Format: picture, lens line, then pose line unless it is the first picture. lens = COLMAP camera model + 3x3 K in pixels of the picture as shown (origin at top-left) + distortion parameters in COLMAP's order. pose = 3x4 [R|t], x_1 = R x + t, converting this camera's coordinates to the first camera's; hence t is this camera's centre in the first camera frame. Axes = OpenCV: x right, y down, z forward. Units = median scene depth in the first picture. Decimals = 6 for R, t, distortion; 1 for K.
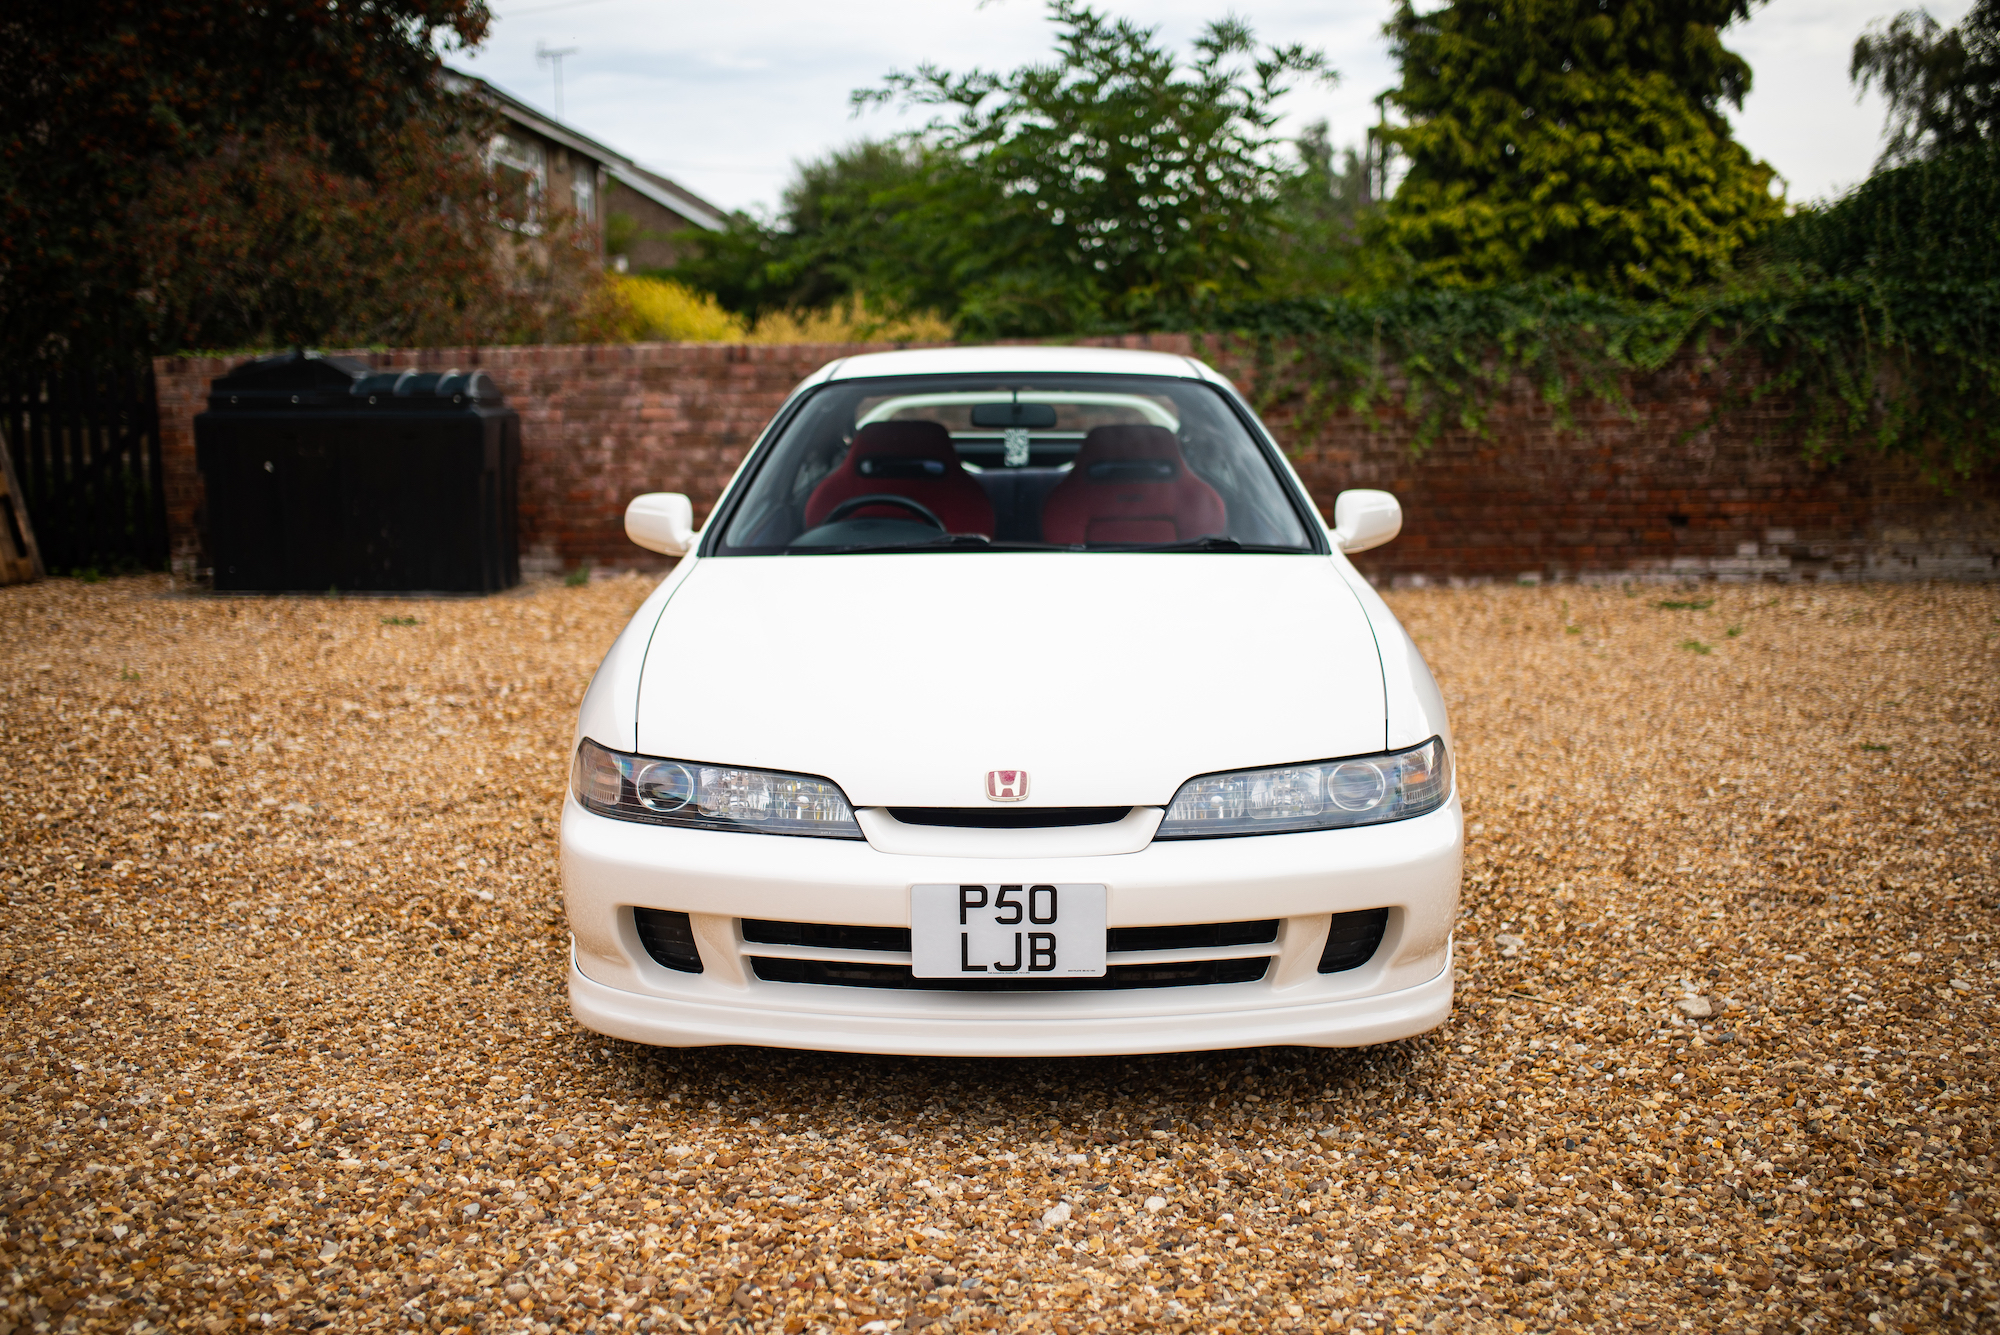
lens RADIAL K [[1902.8, 0, 1002.8], [0, 1902.8, 672.0], [0, 0, 1]] dist [-0.063518, 0.088795]
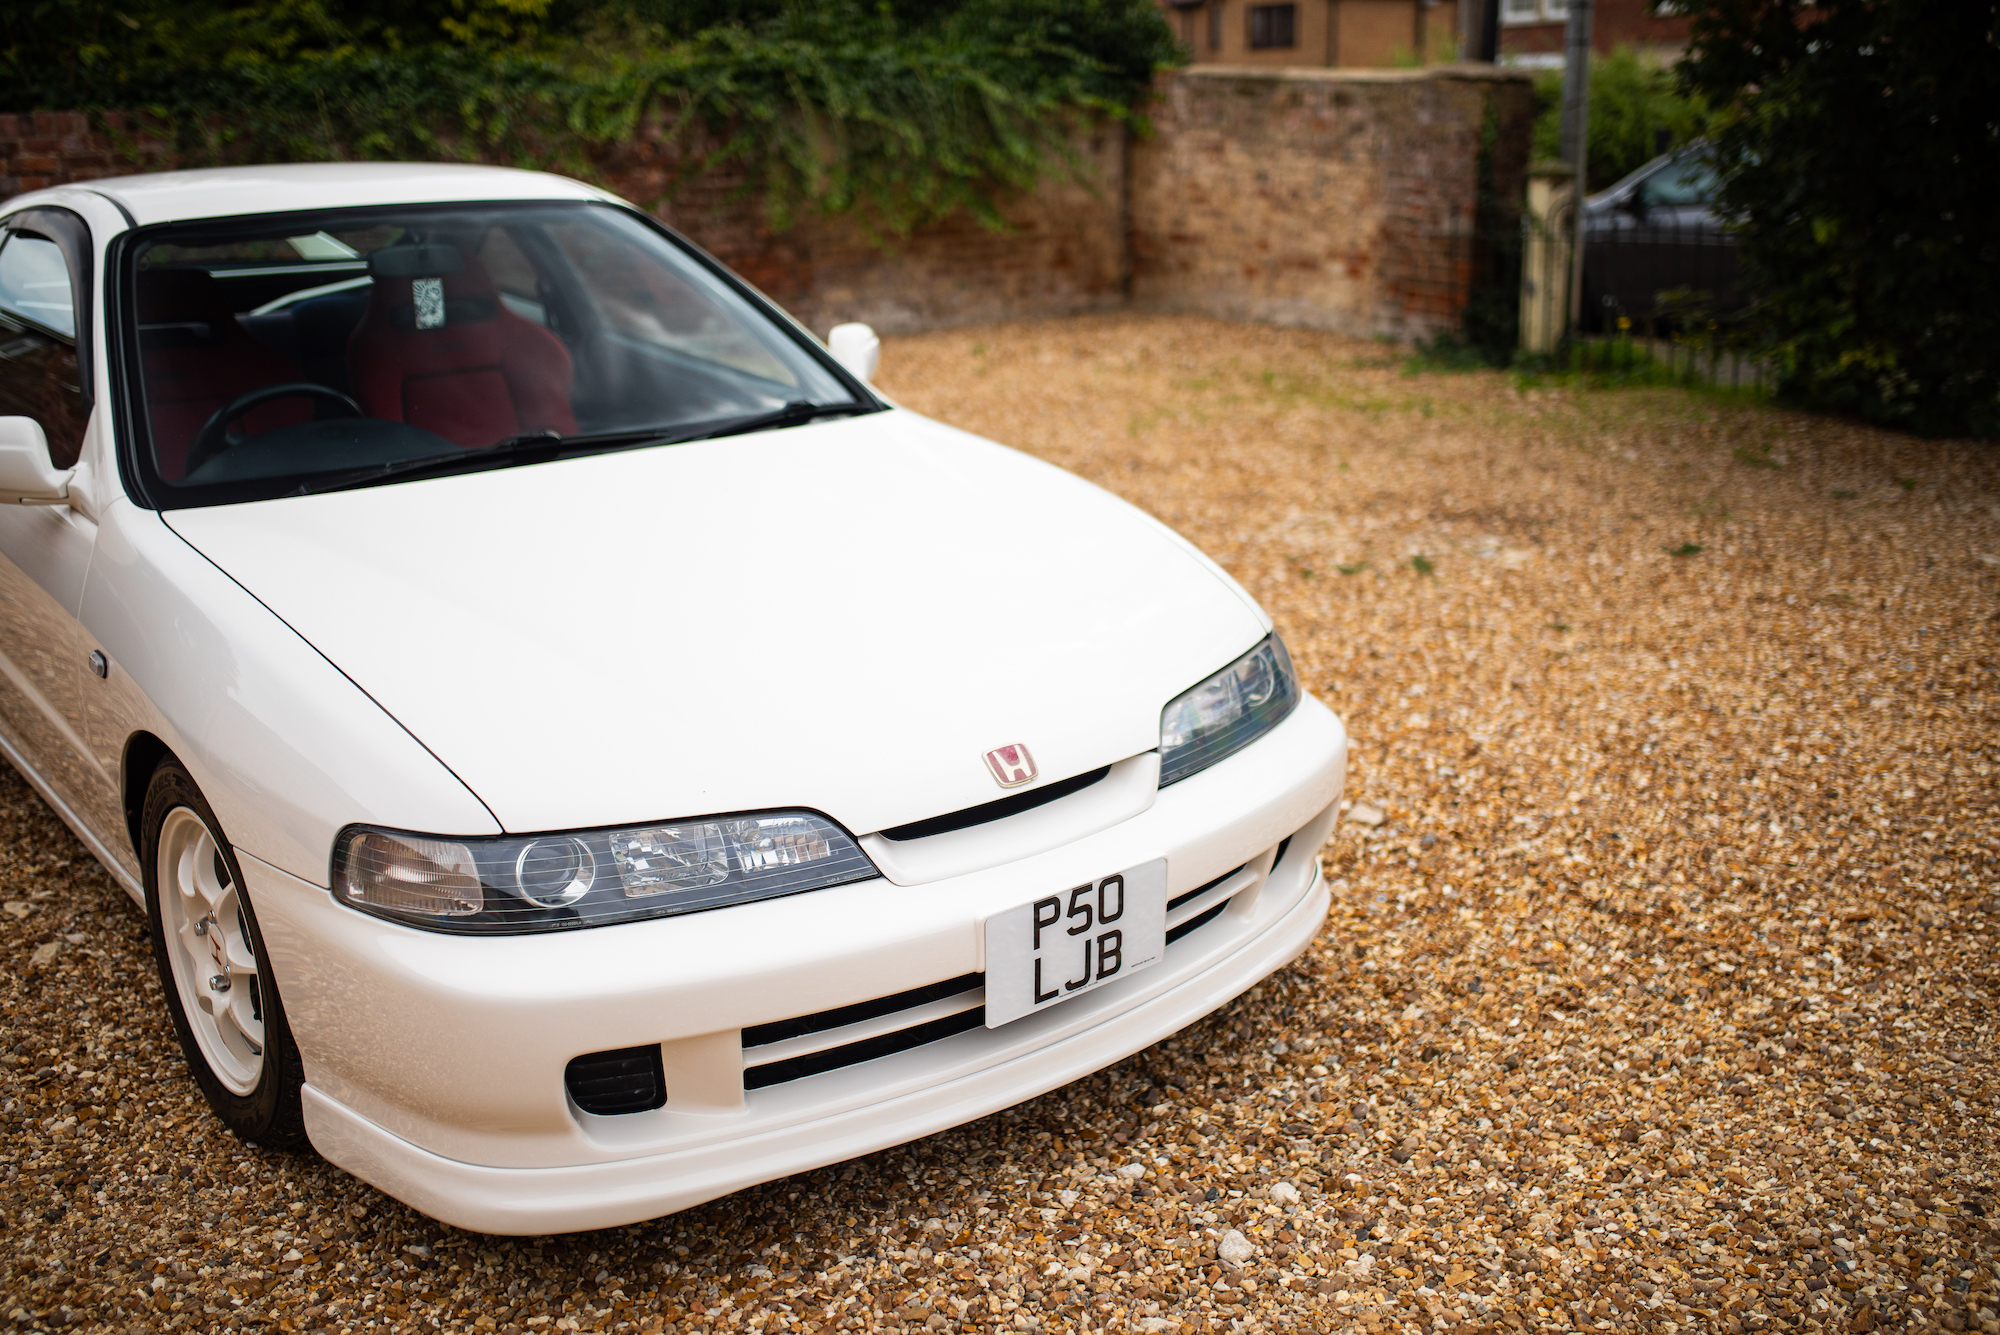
lens RADIAL K [[1902.8, 0, 1002.8], [0, 1902.8, 672.0], [0, 0, 1]] dist [-0.063518, 0.088795]
pose [[0.770094, -0.190855, 0.608712, -0.198324], [0.111268, 0.979756, 0.166425, -0.046660], [-0.628152, -0.060433, 0.775740, 0.156052]]
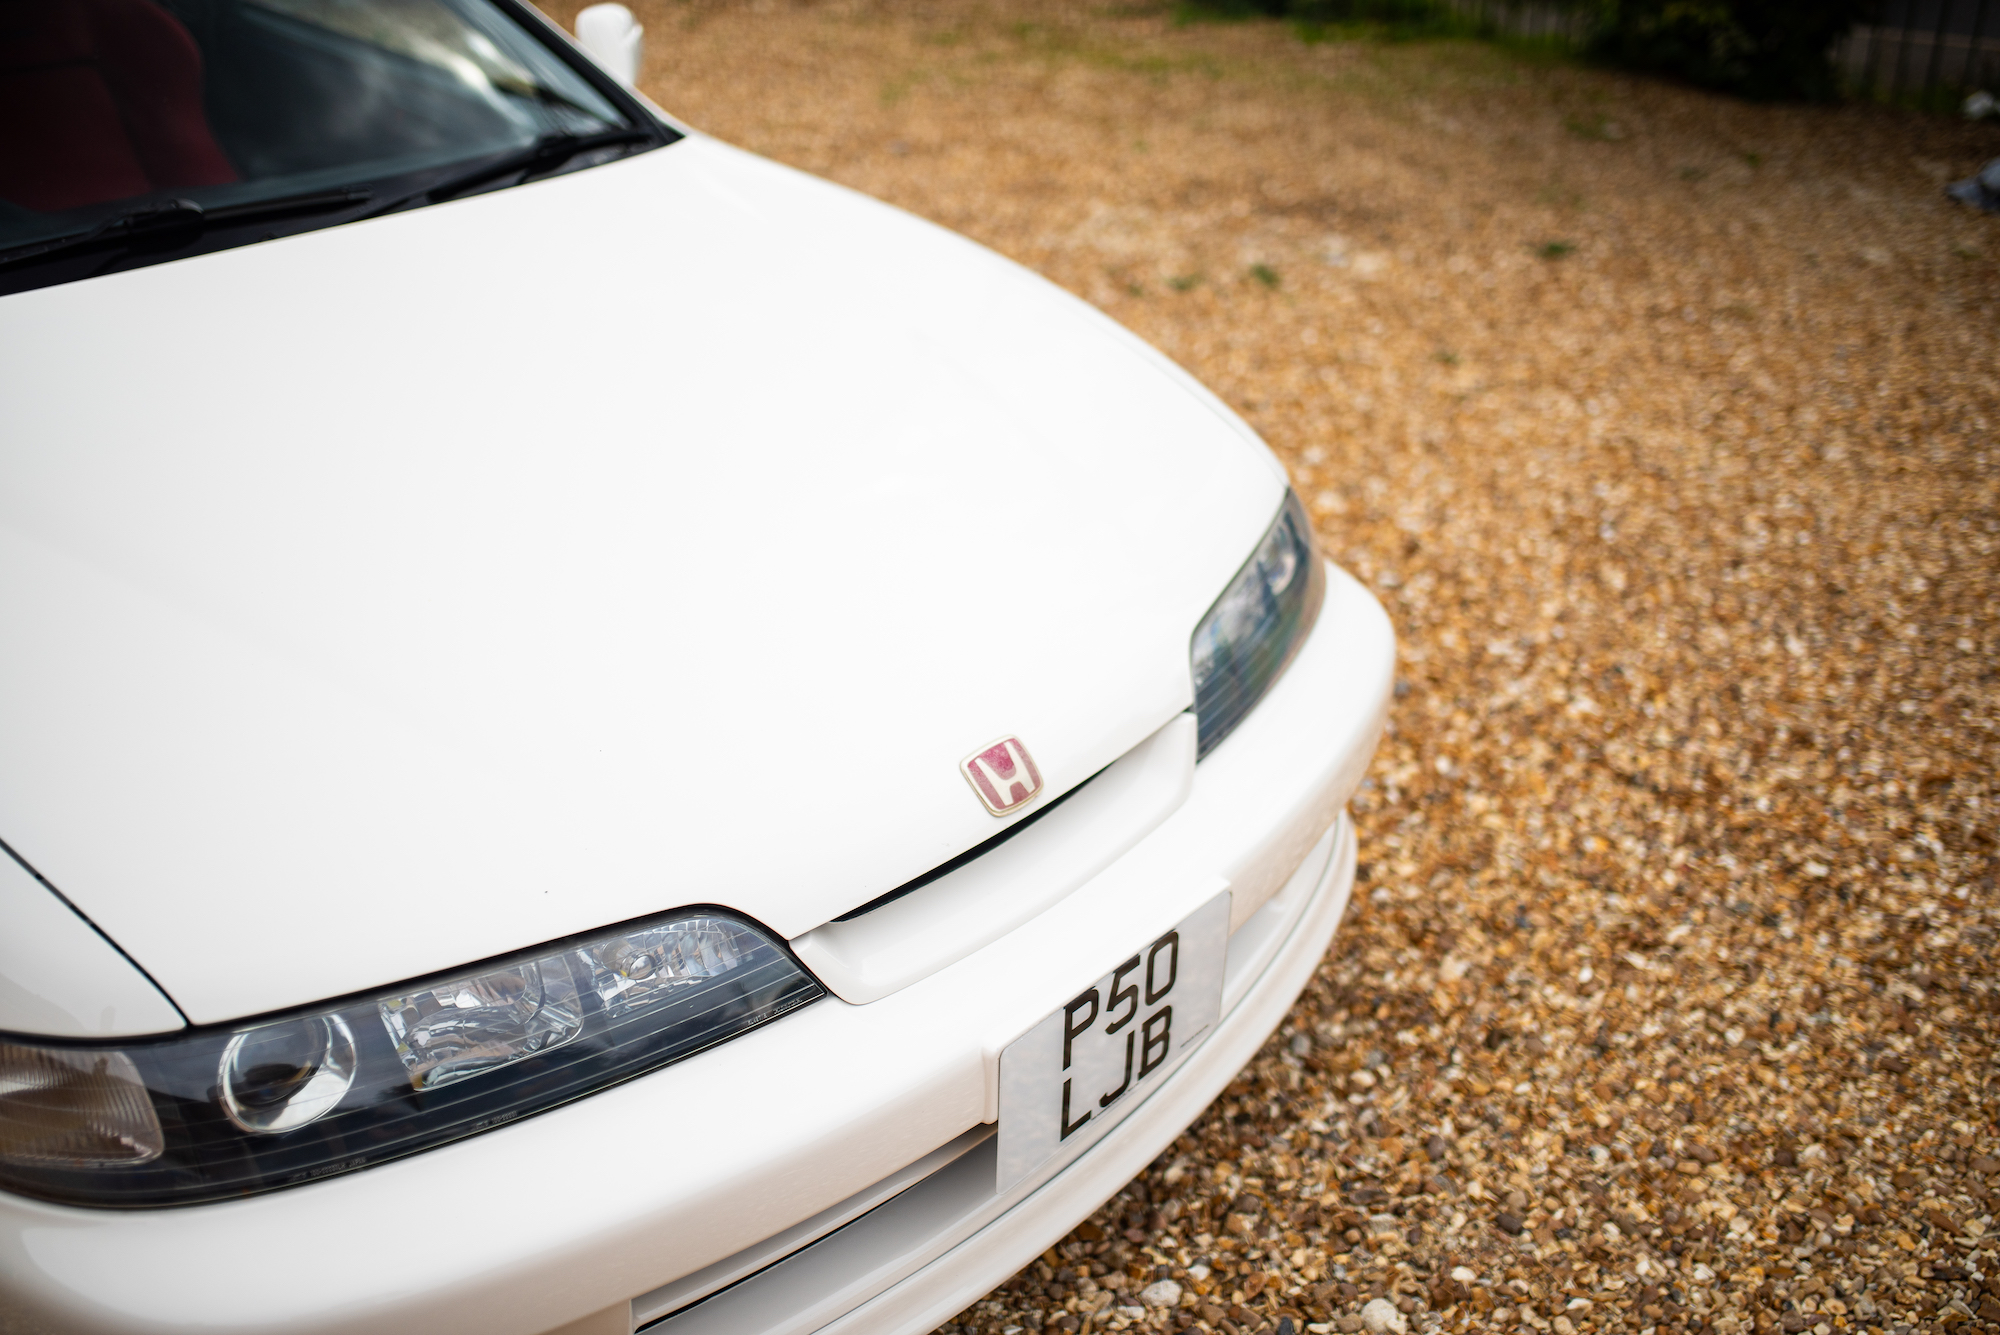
lens RADIAL K [[1910.9, 0, 1000.0], [0, 1910.9, 667.5], [0, 0, 1]] dist [-0.064439, 0.089502]
pose [[0.654597, -0.338319, 0.676049, -0.138740], [0.109211, 0.927211, 0.358264, -0.062916], [-0.748048, -0.160687, 0.643898, 0.276140]]
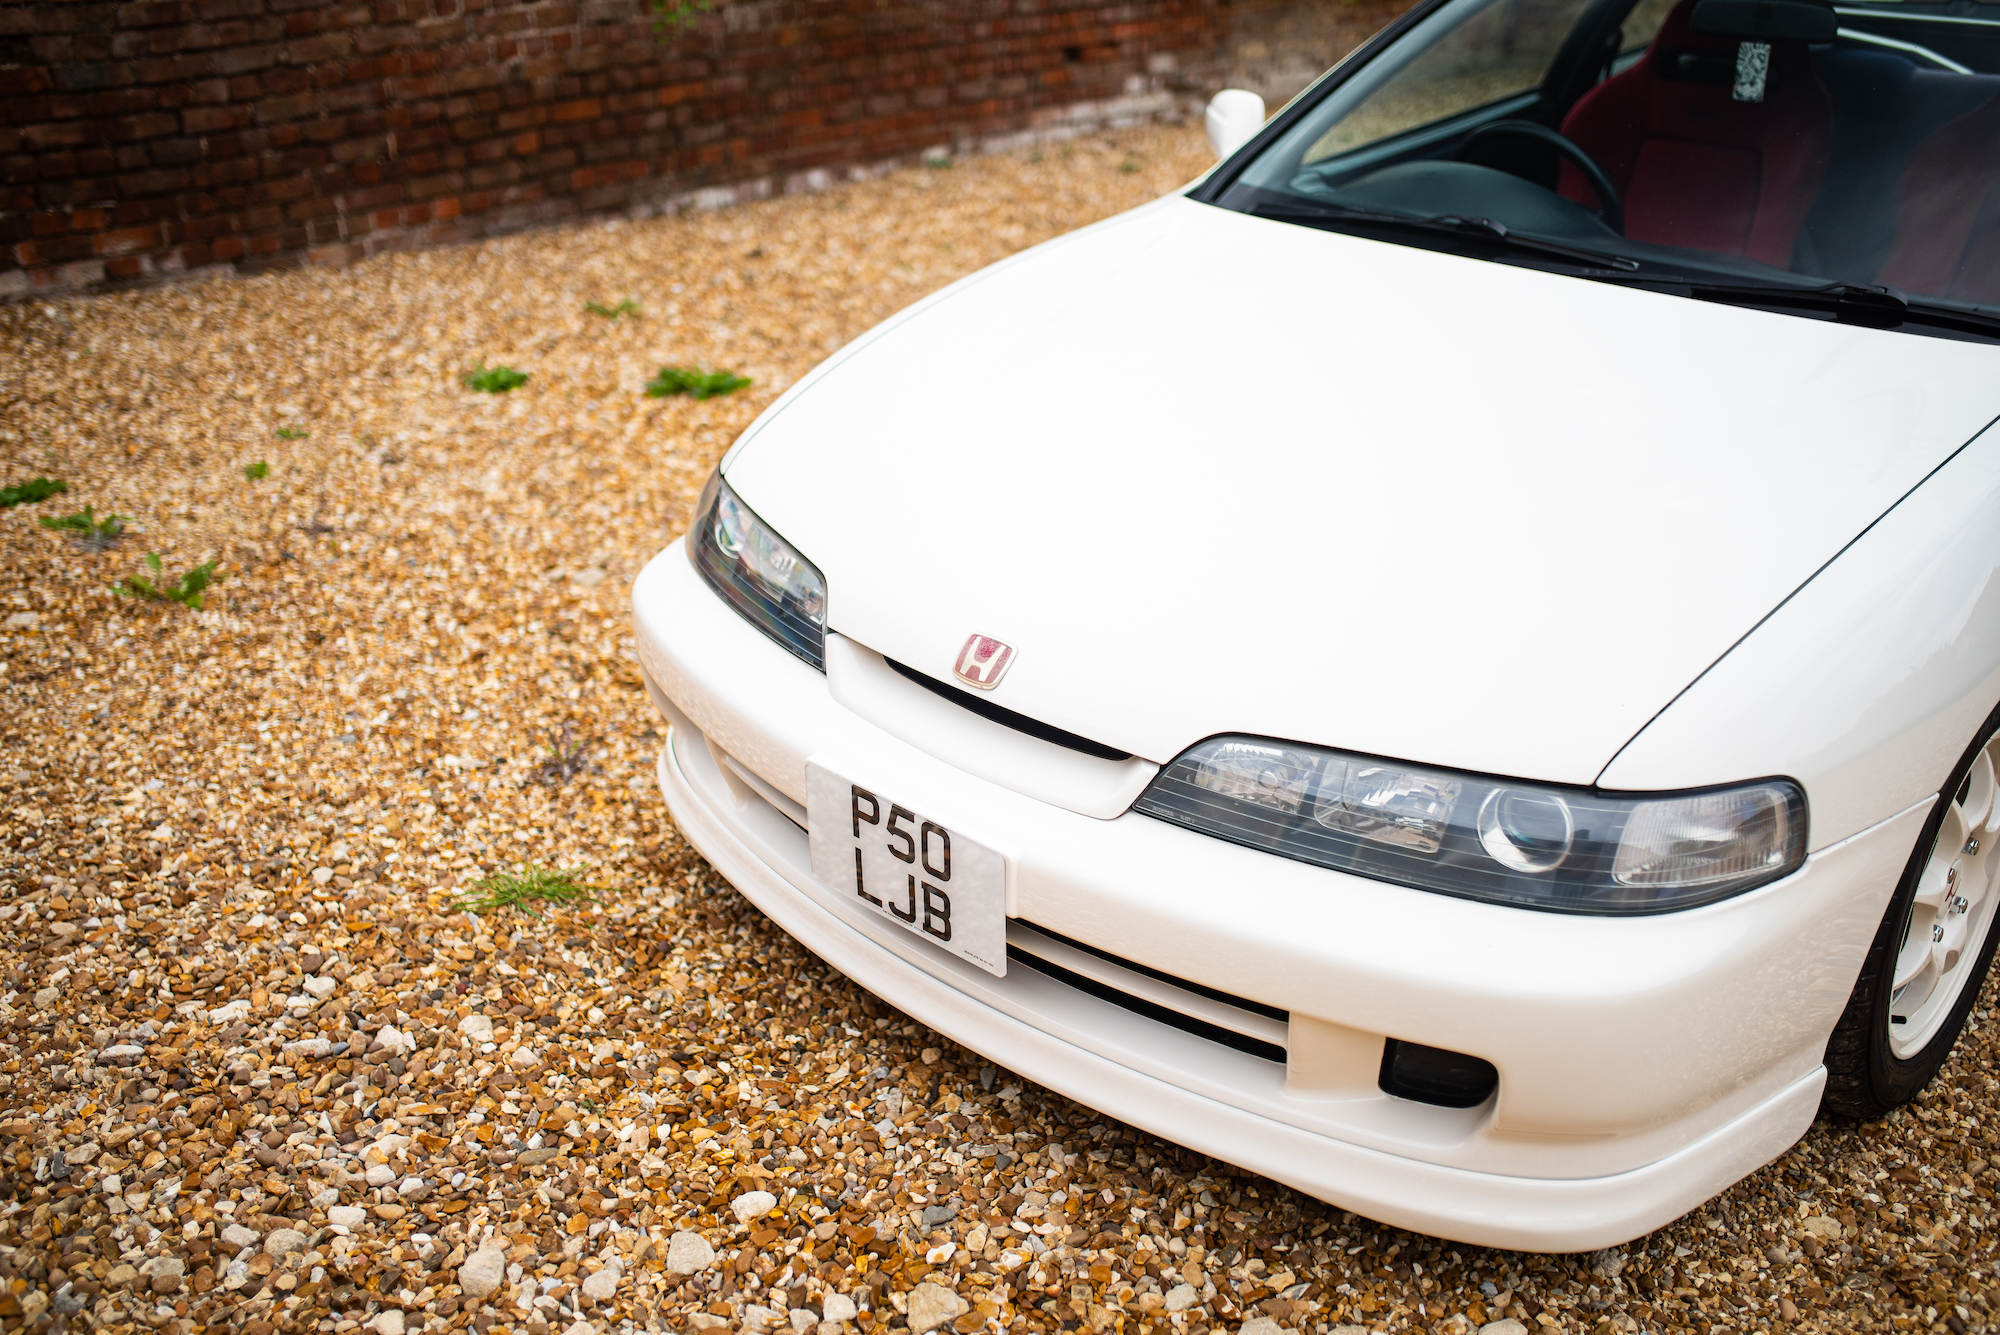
lens RADIAL K [[1902.8, 0, 1002.8], [0, 1902.8, 672.0], [0, 0, 1]] dist [-0.063518, 0.088795]
pose [[0.732167, 0.288656, -0.616936, 0.174723], [-0.112800, 0.944638, 0.308115, -0.059873], [0.671720, -0.156001, 0.724193, 0.211279]]
